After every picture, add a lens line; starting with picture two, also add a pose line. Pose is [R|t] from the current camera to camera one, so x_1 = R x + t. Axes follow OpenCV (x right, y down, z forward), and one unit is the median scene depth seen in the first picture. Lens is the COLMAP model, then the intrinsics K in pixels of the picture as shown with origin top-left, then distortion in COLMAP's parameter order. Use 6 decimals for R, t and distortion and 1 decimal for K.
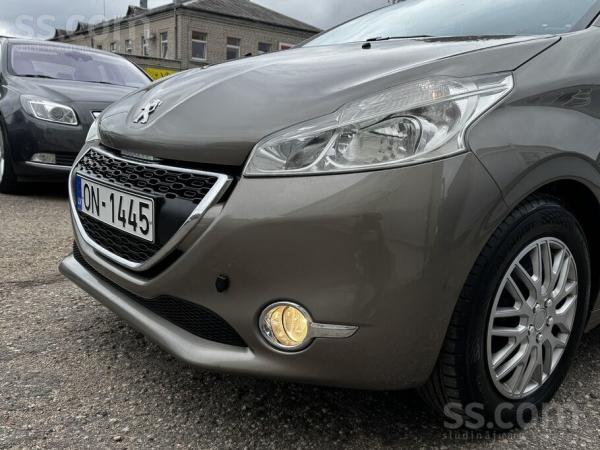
lens RADIAL K [[595.2, 0, 298.8], [0, 595.2, 217.8], [0, 0, 1]] dist [0.167126, -0.371884]
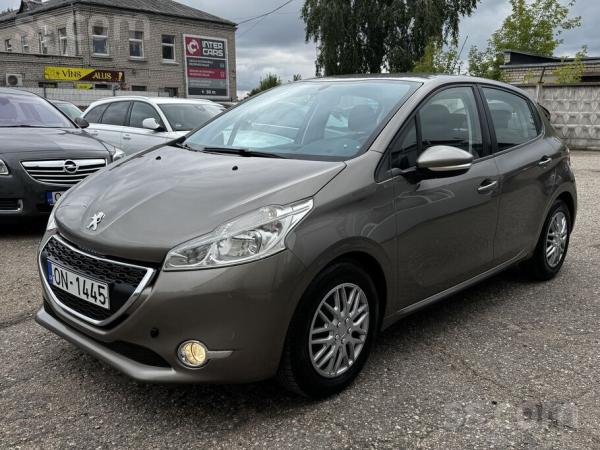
lens RADIAL K [[596.6, 0, 300.0], [0, 596.6, 225.0], [0, 0, 1]] dist [0.170807, -0.379971]
pose [[0.988592, -0.071695, 0.132463, 0.069949], [0.066086, 0.996741, 0.046267, -0.223775], [-0.135348, -0.036985, 0.990108, -0.685109]]
